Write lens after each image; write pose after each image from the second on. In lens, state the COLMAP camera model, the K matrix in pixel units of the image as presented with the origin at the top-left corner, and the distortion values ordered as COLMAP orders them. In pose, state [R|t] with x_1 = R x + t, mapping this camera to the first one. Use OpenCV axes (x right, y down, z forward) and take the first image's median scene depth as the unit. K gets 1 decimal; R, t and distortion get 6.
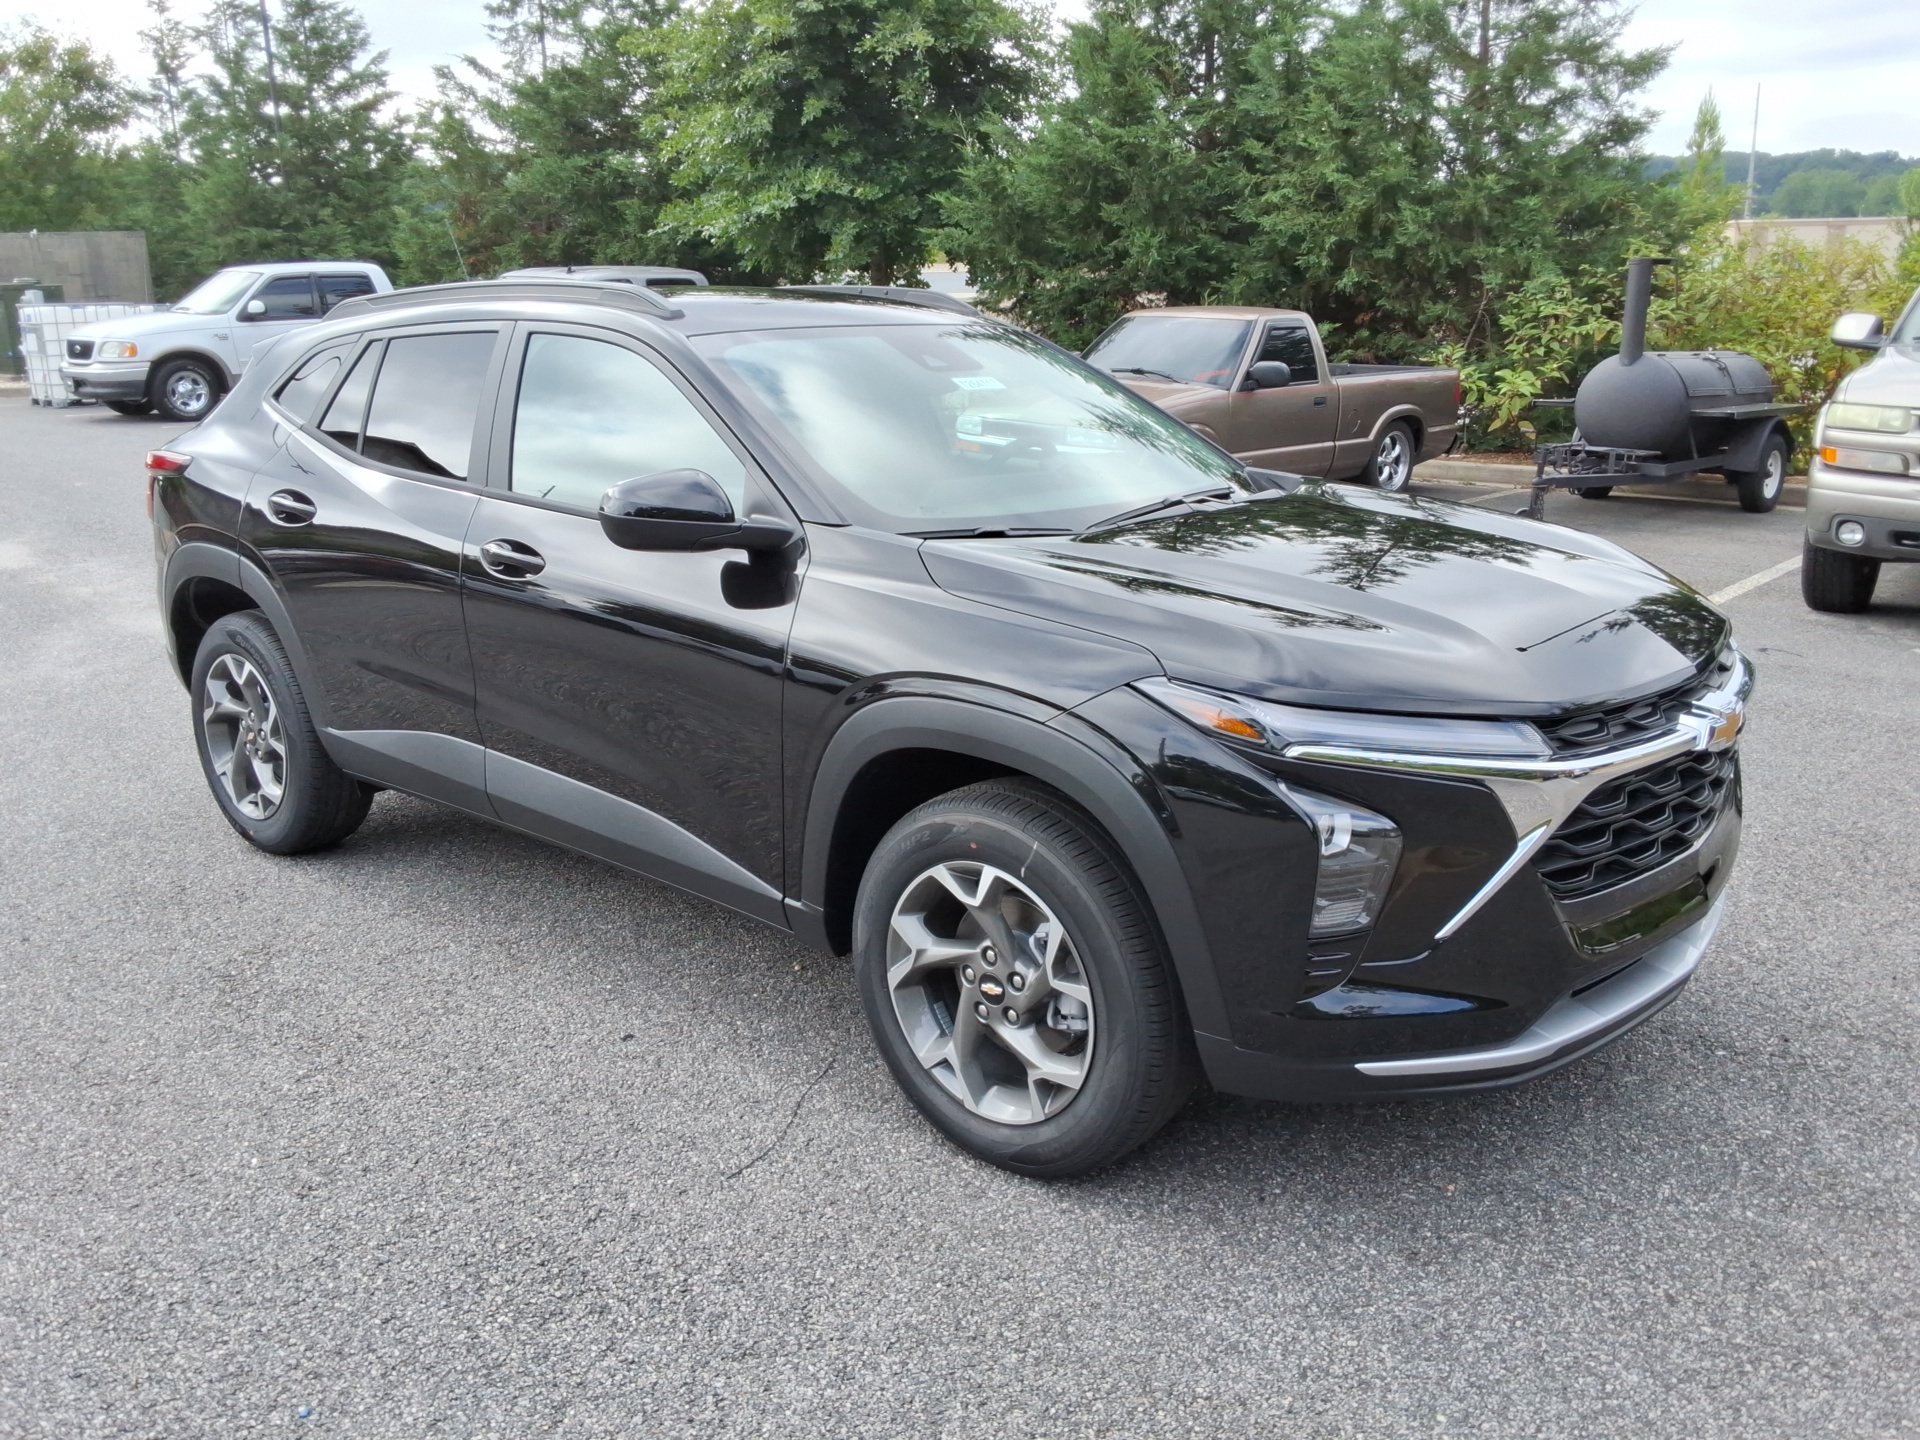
lens RADIAL K [[1560.7, 0, 971.7], [0, 1560.7, 708.3], [0, 0, 1]] dist [0.104397, -0.169618]
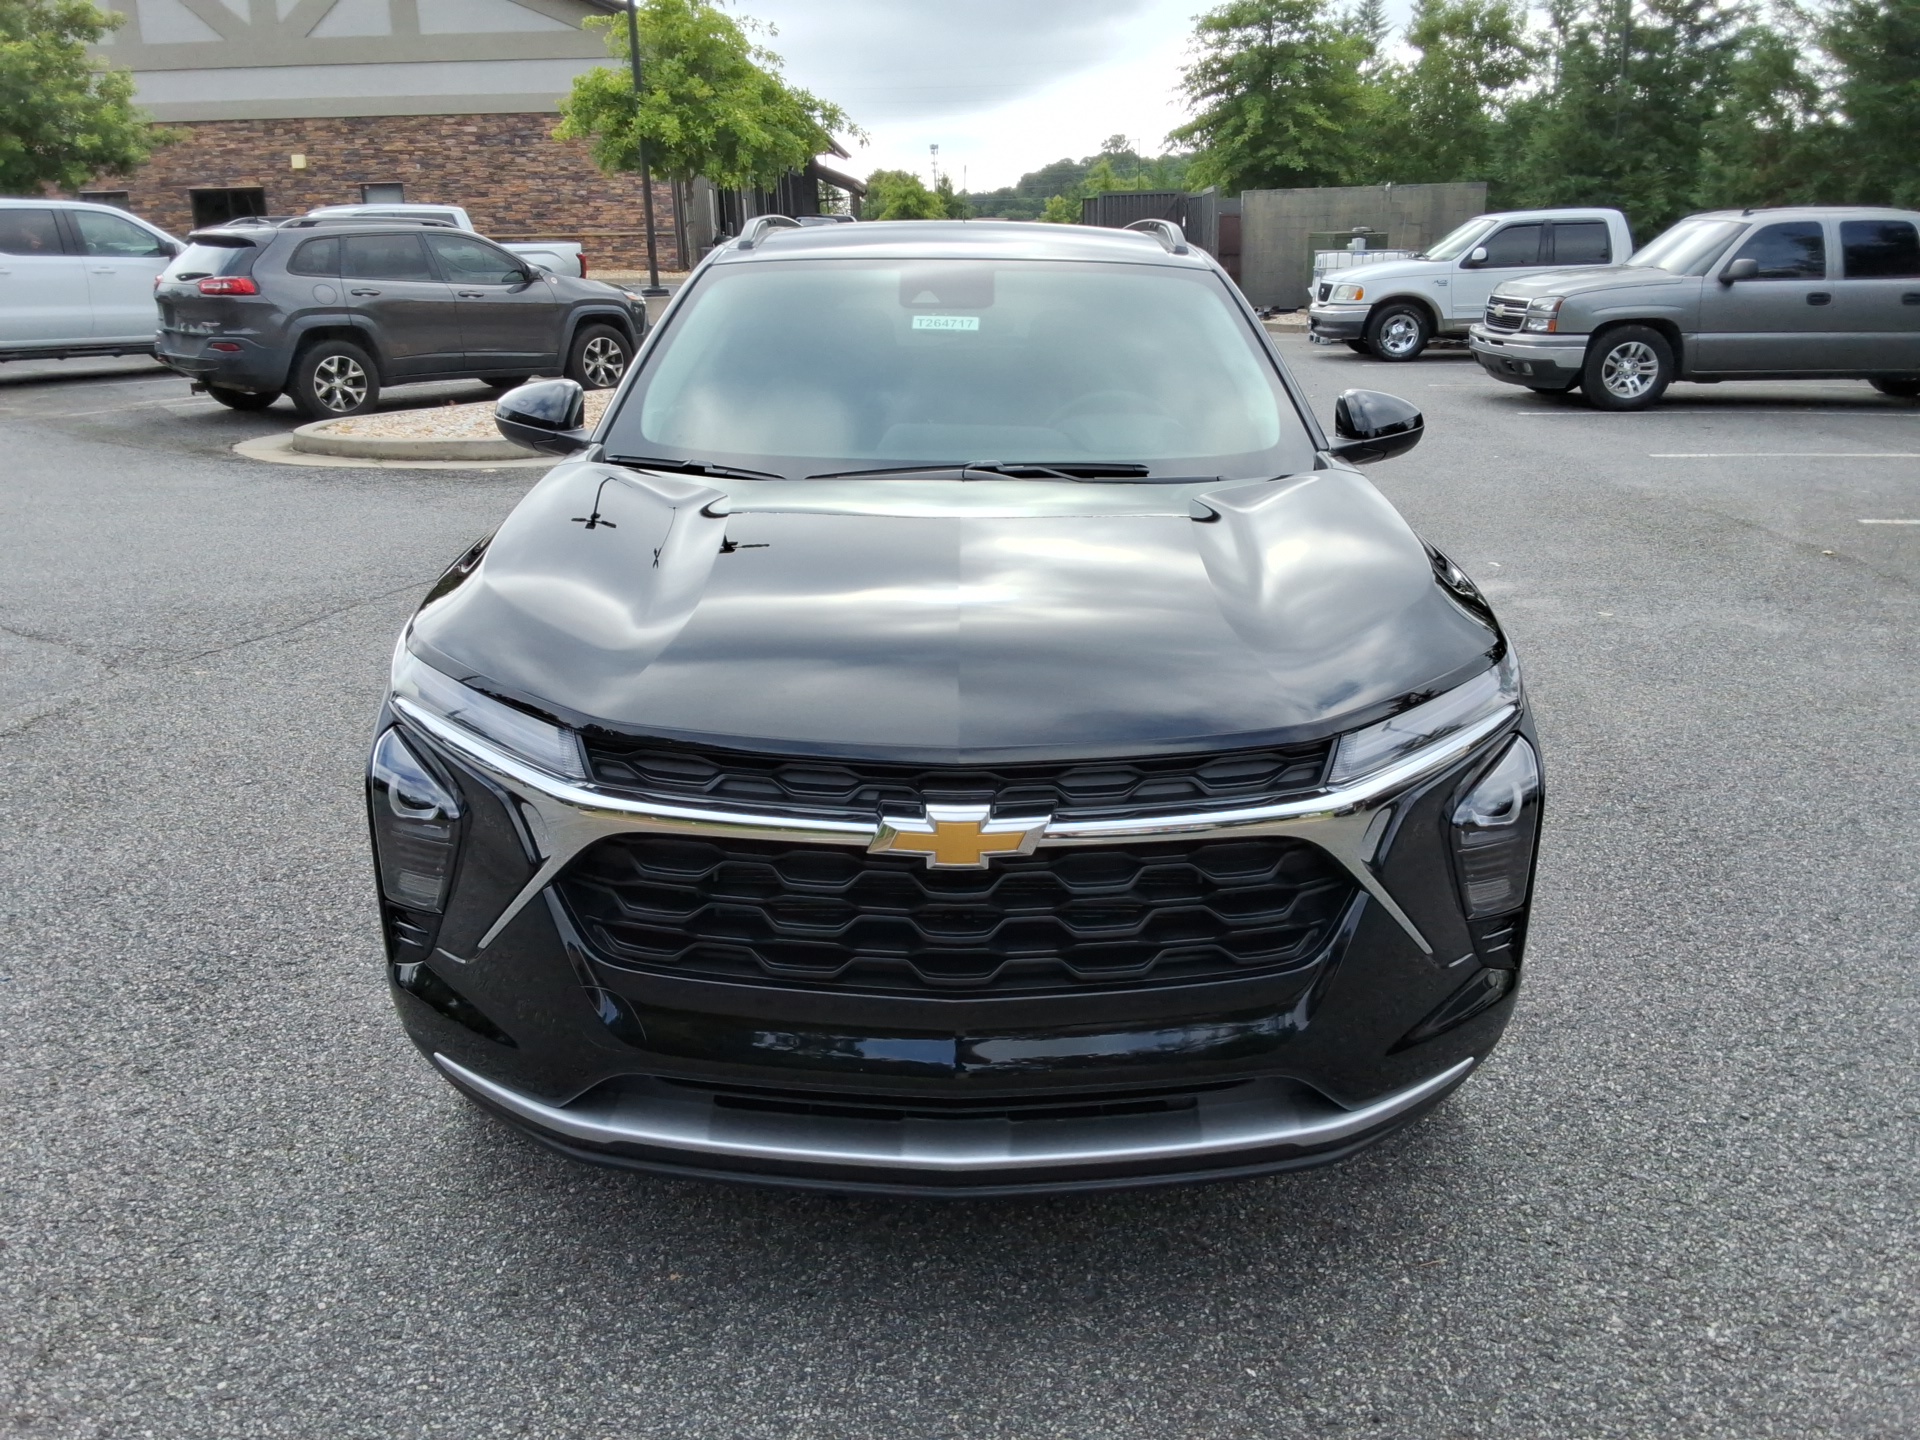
lens RADIAL K [[1560.7, 0, 971.7], [0, 1560.7, 708.3], [0, 0, 1]] dist [0.104397, -0.169618]
pose [[0.643701, 0.220141, -0.732931, 1.087514], [-0.199478, 0.972890, 0.117022, -0.138871], [0.738822, 0.070876, 0.670163, 0.603179]]
